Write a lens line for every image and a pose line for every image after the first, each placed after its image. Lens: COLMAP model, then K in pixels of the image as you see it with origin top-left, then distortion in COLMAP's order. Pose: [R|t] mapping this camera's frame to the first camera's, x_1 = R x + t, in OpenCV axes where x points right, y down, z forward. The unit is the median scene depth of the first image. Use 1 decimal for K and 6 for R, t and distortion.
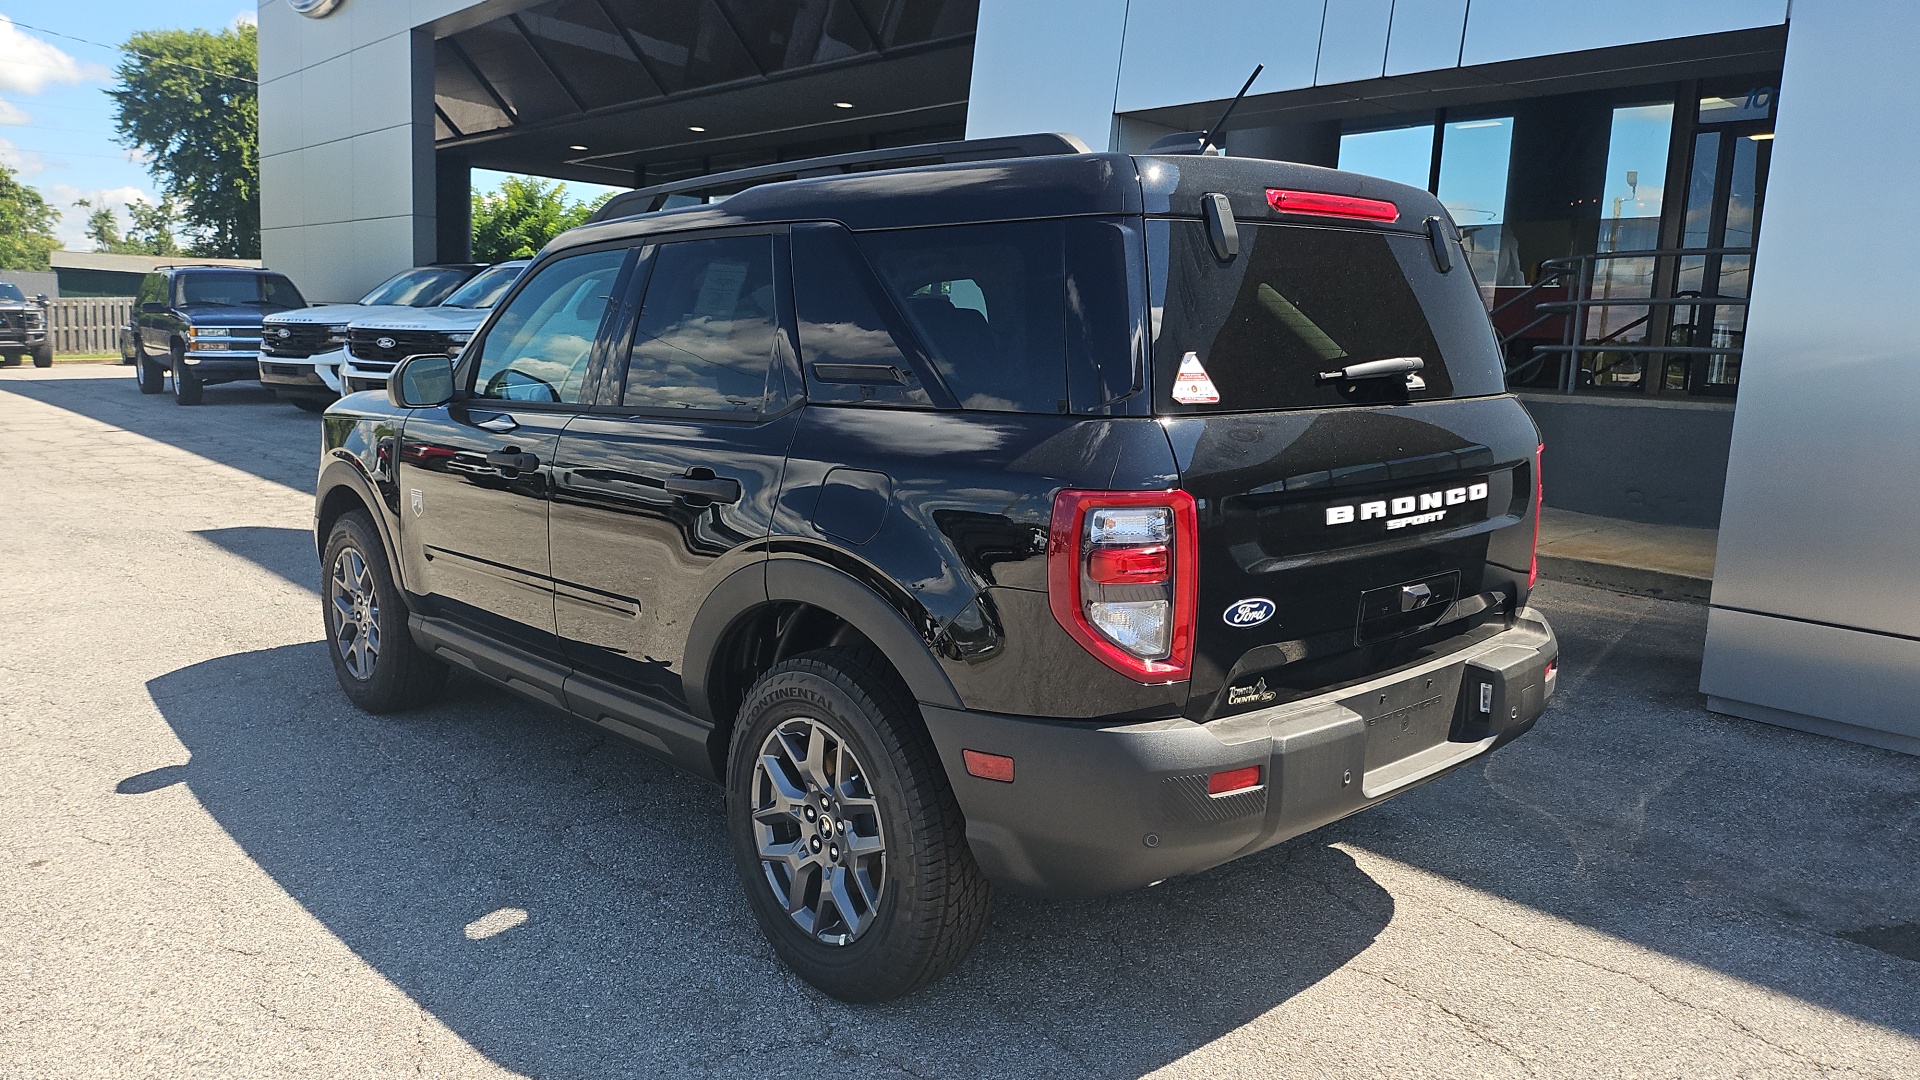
lens RADIAL K [[1362.0, 0, 970.5], [0, 1362.0, 545.8], [0, 0, 1]] dist [0.064784, -0.063081]
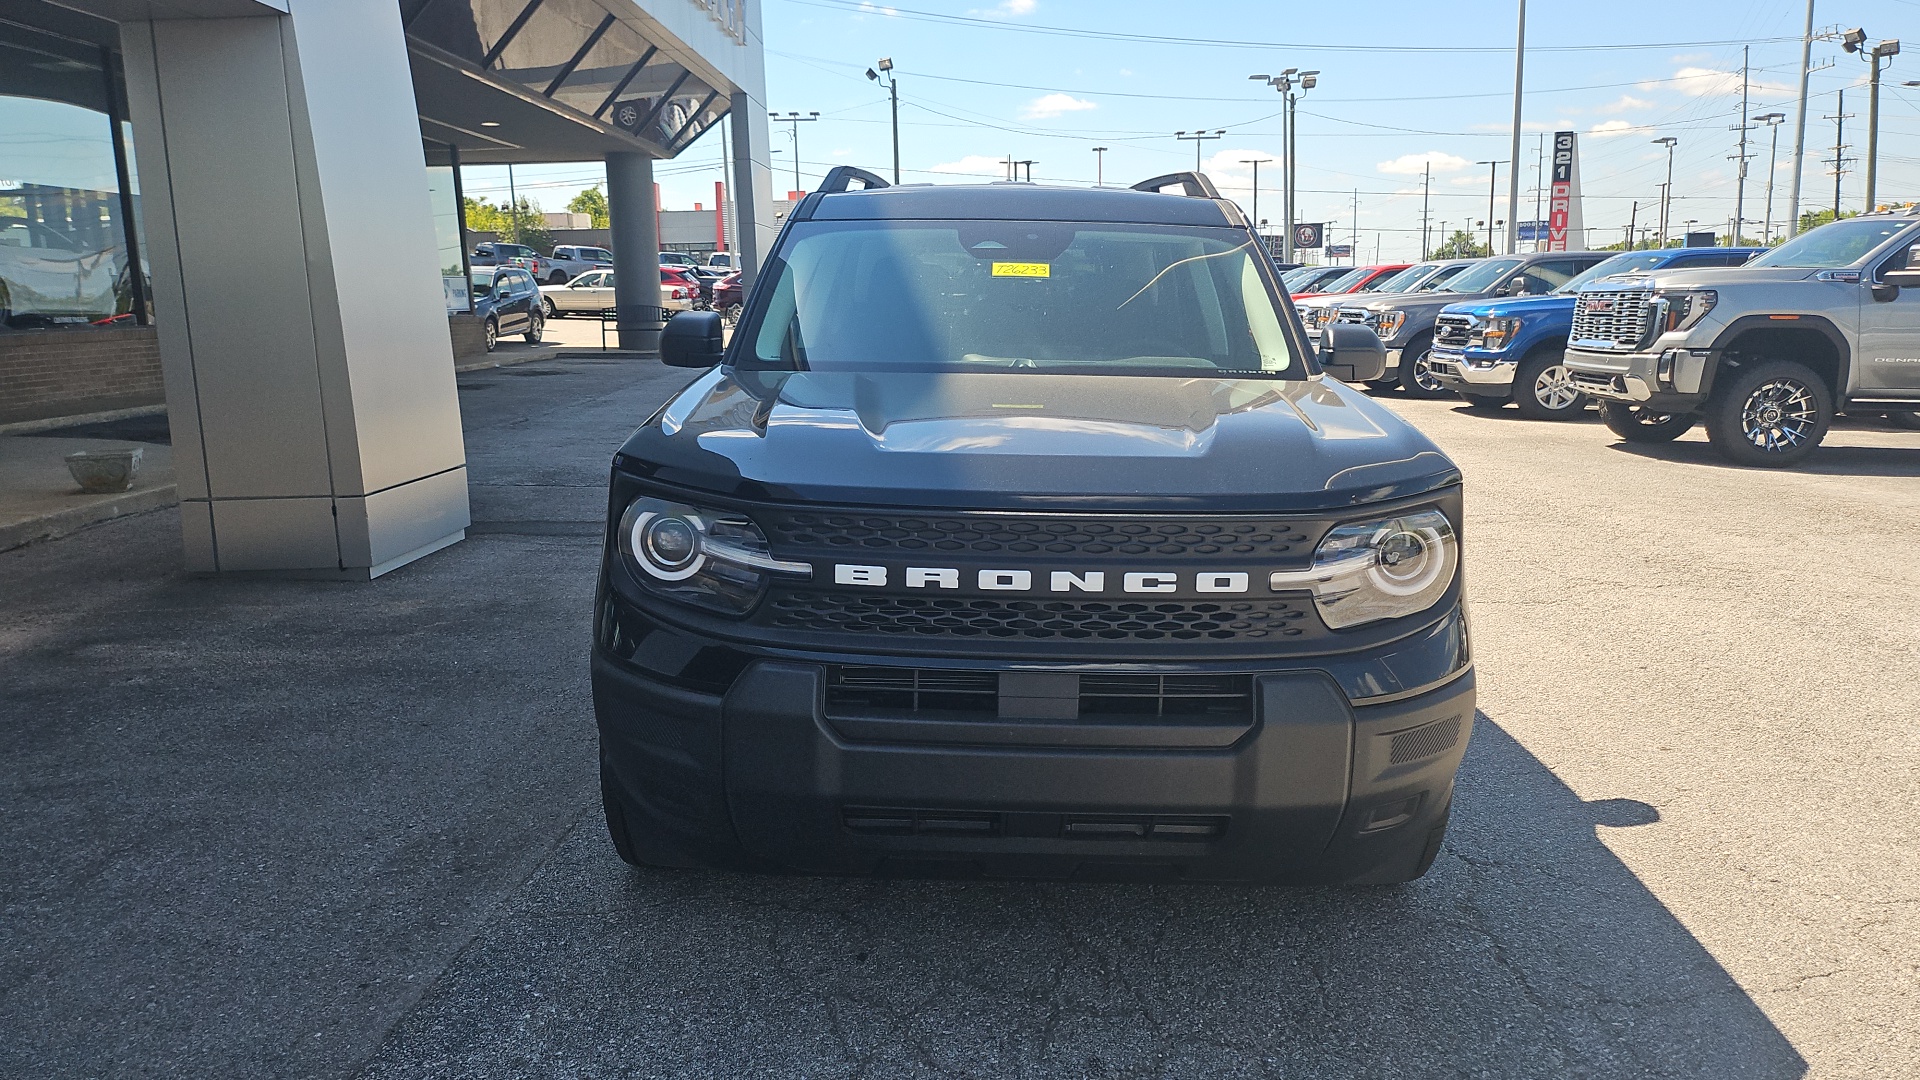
lens RADIAL K [[1362.0, 0, 953.4], [0, 1362.0, 550.2], [0, 0, 1]] dist [0.064784, -0.063081]
pose [[-0.725098, -0.152450, 0.671559, -1.245099], [0.096003, 0.943288, 0.317791, -0.464651], [-0.681921, 0.294902, -0.669341, 2.691146]]
